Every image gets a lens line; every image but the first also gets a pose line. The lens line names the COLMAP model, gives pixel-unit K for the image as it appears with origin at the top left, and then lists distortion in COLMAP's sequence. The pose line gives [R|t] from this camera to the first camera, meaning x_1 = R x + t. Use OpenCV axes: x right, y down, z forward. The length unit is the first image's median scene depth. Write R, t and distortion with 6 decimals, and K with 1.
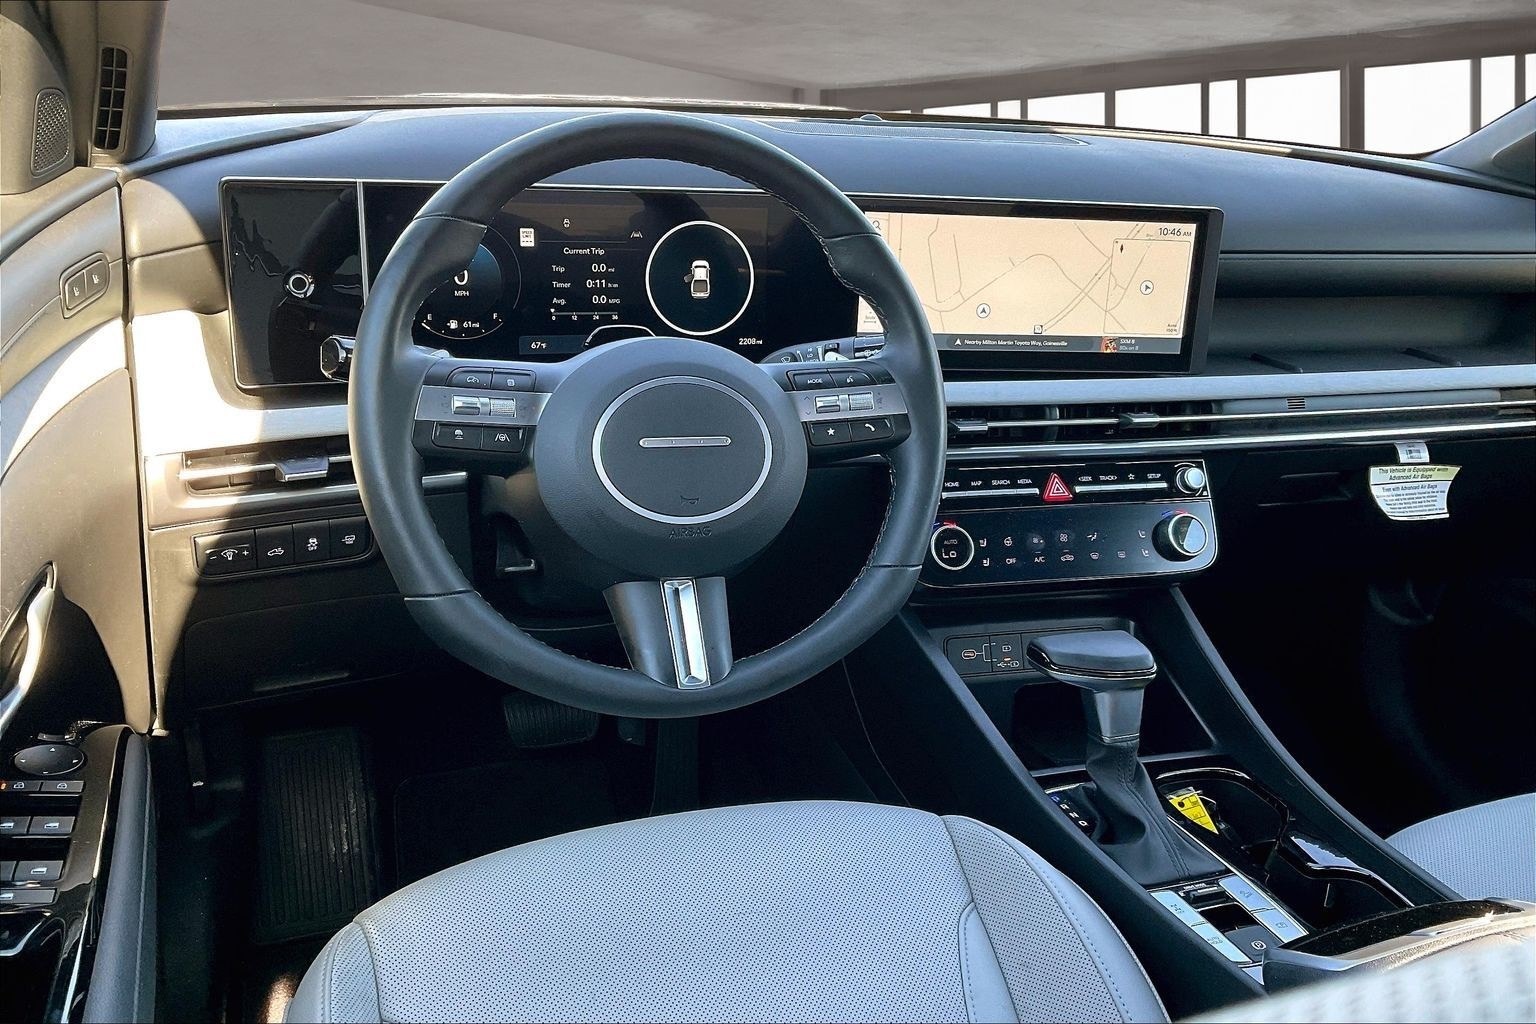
lens RADIAL K [[1264.6, 0, 767.2], [0, 1264.6, 503.9], [0, 0, 1]] dist [0.131855, -0.309707]
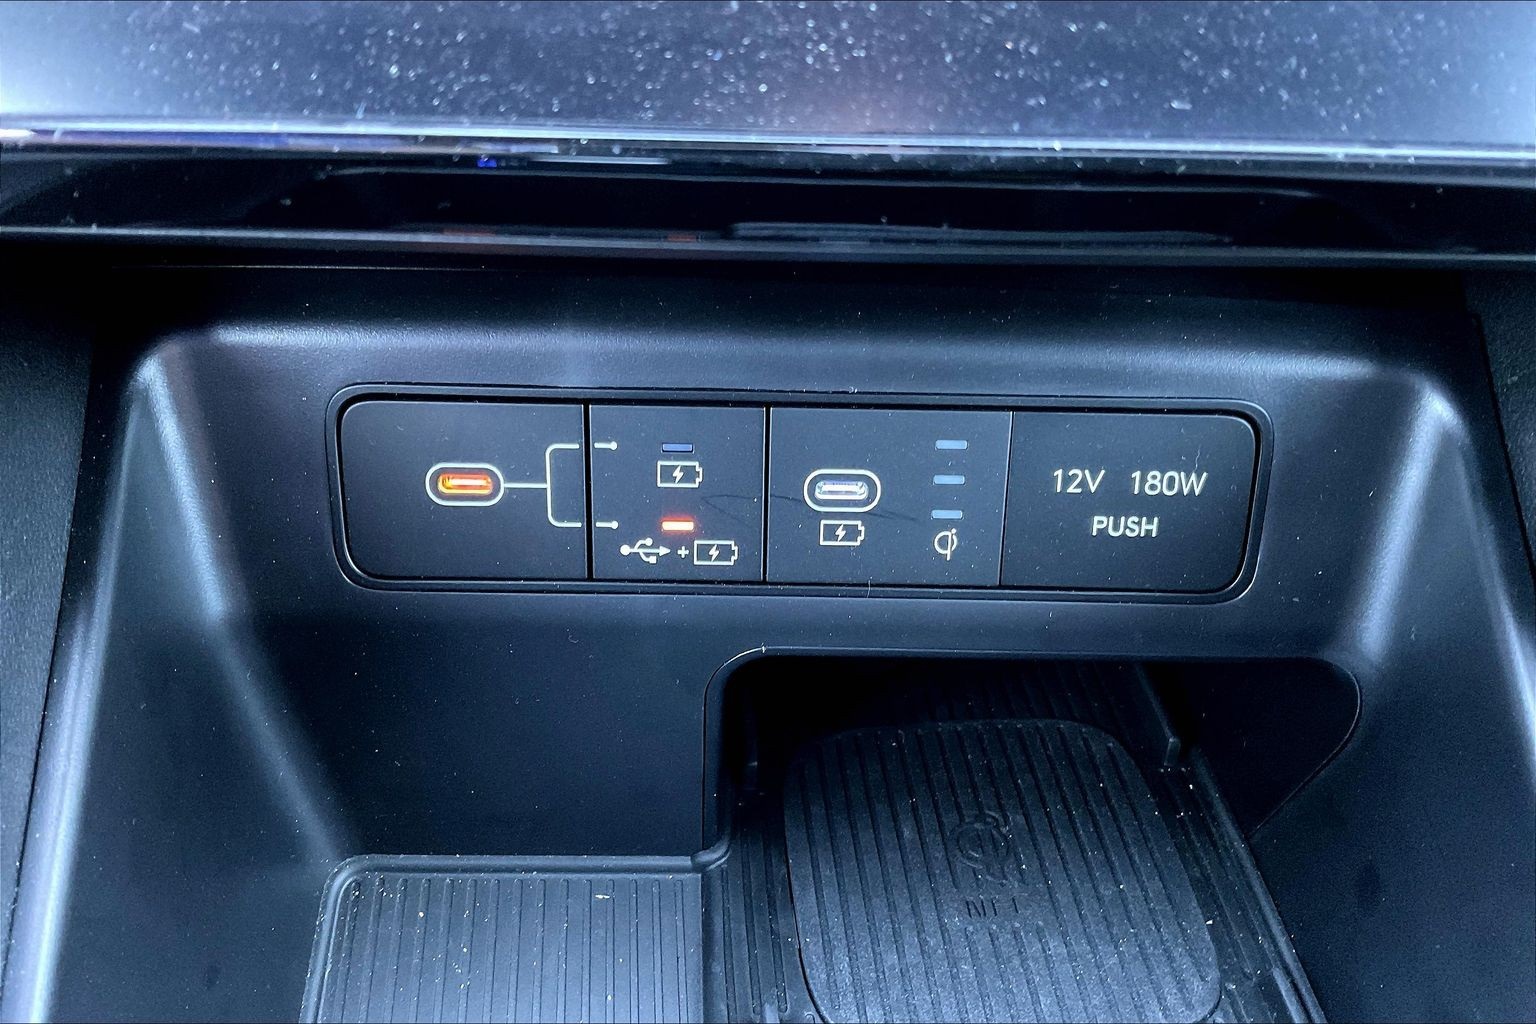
lens RADIAL K [[1264.6, 0, 767.2], [0, 1264.6, 503.9], [0, 0, 1]] dist [0.131855, -0.309707]
pose [[0.960880, 0.160821, -0.225492, 0.260826], [-0.065059, 0.922430, 0.380645, 0.046458], [0.269217, -0.351084, 0.896807, 0.881631]]
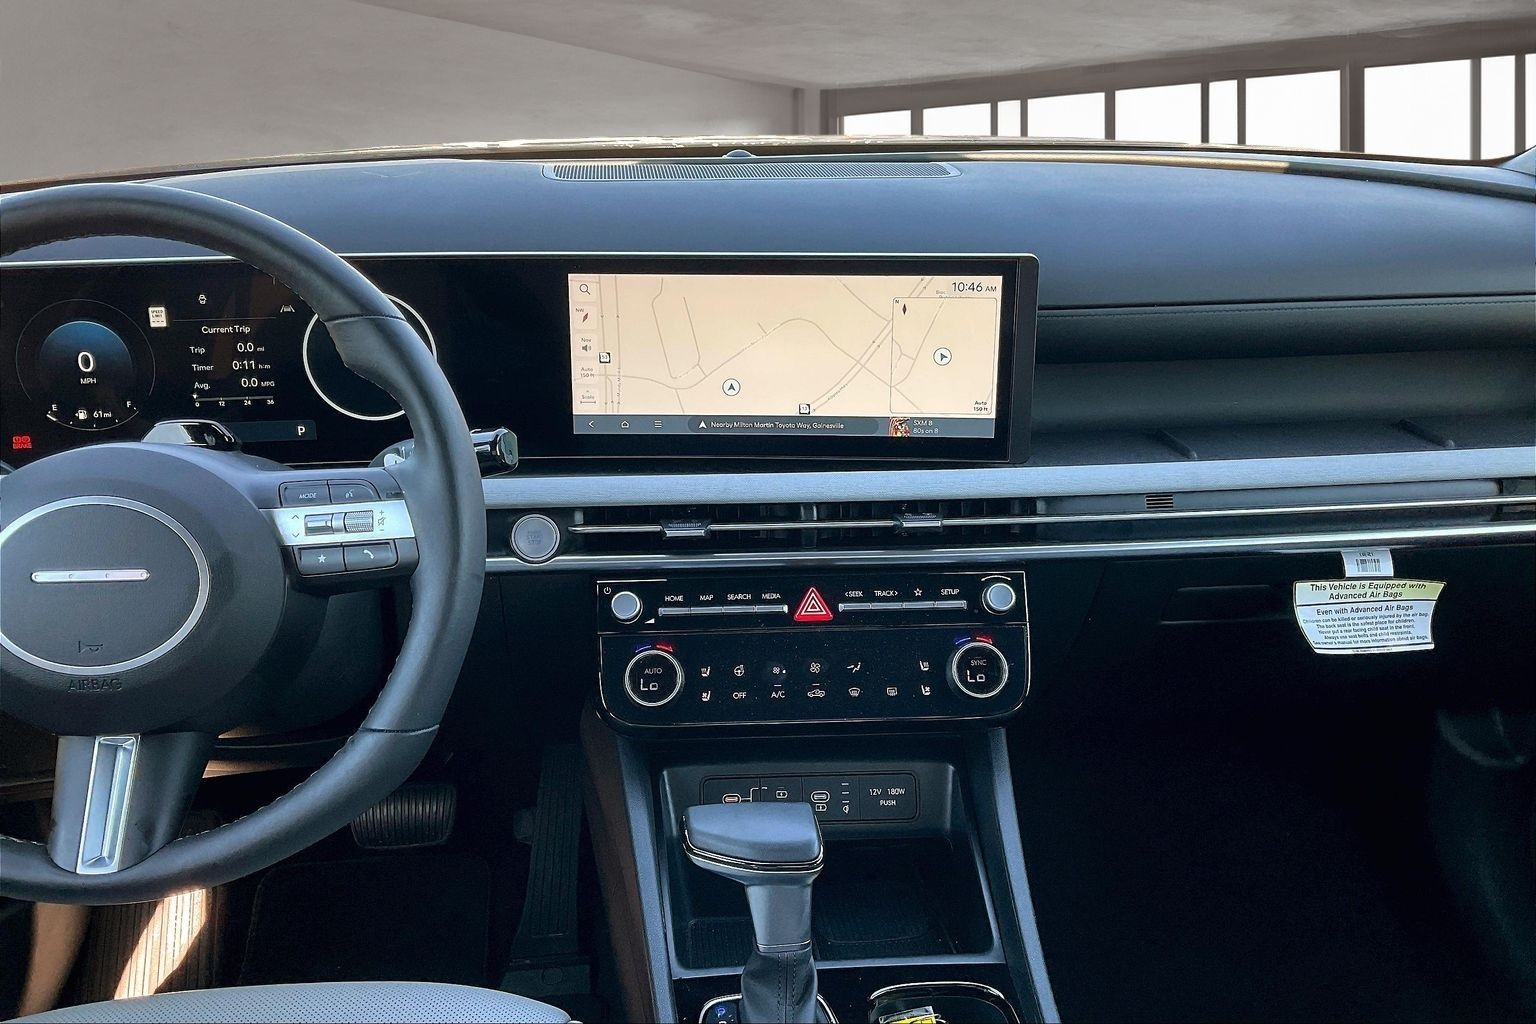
lens RADIAL K [[1264.6, 0, 767.2], [0, 1264.6, 503.9], [0, 0, 1]] dist [0.131855, -0.309707]
pose [[0.968109, 0.016400, -0.249994, 0.405370], [-0.020589, 0.999688, -0.014152, -0.065836], [0.249684, 0.018848, 0.968144, 0.212137]]
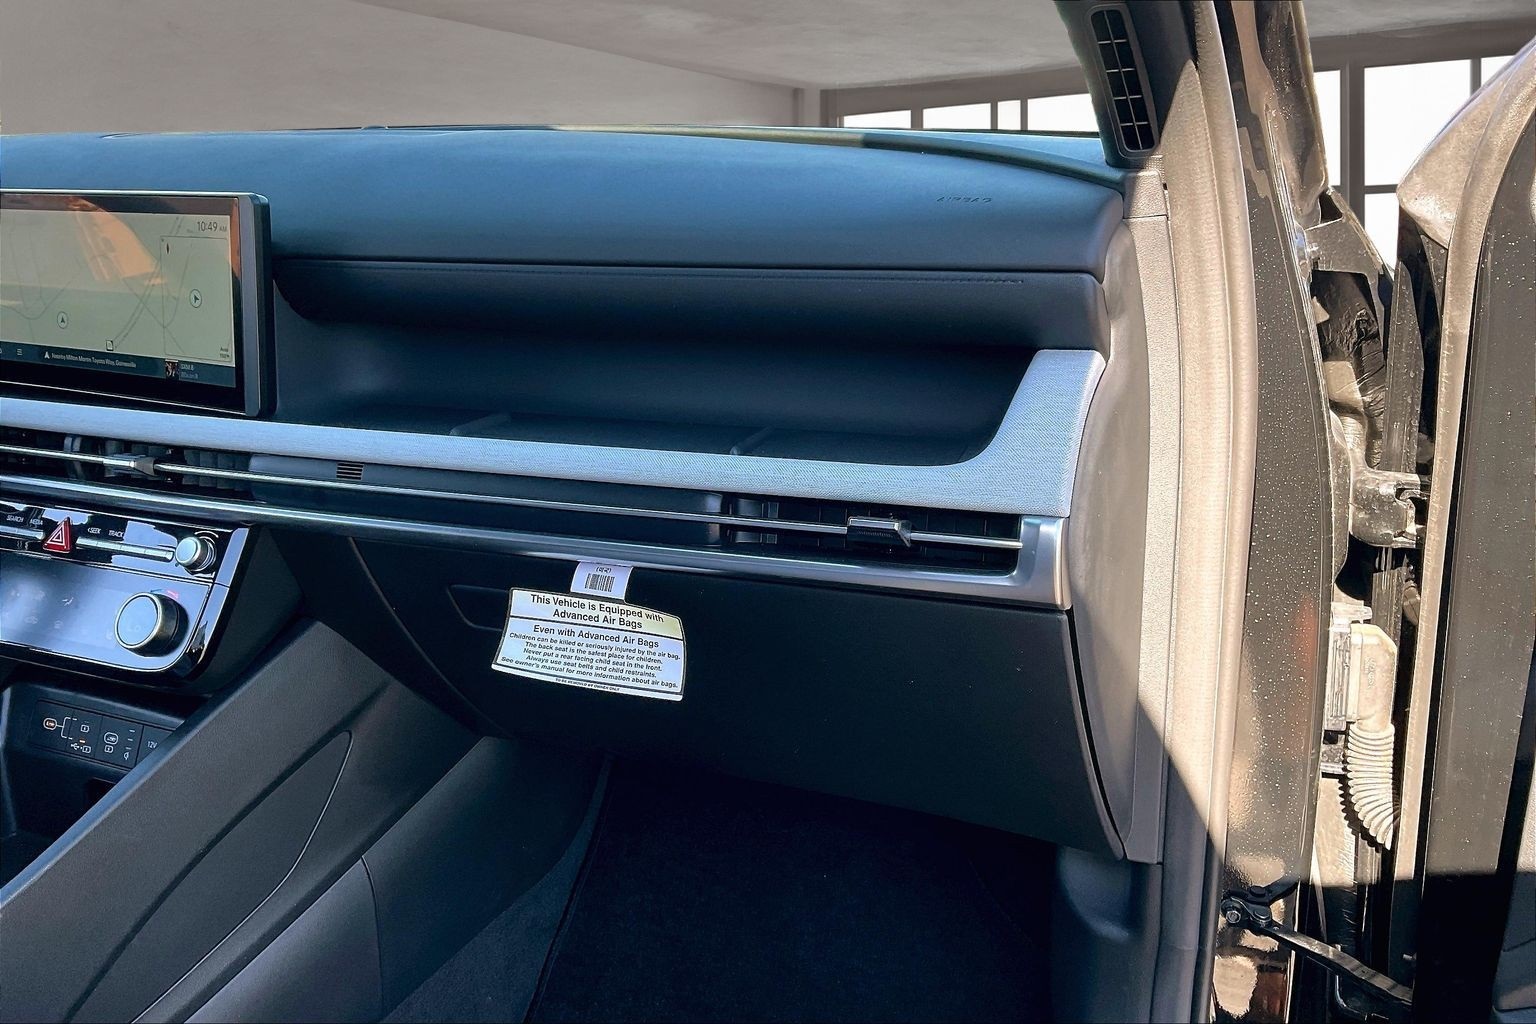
lens RADIAL K [[1269.9, 0, 760.7], [0, 1269.9, 505.1], [0, 0, 1]] dist [0.076081, -0.143184]
pose [[0.756411, 0.107393, -0.645221, 1.108588], [-0.160113, 0.986820, -0.023455, -0.085552], [0.634198, 0.121050, 0.763636, 0.663691]]
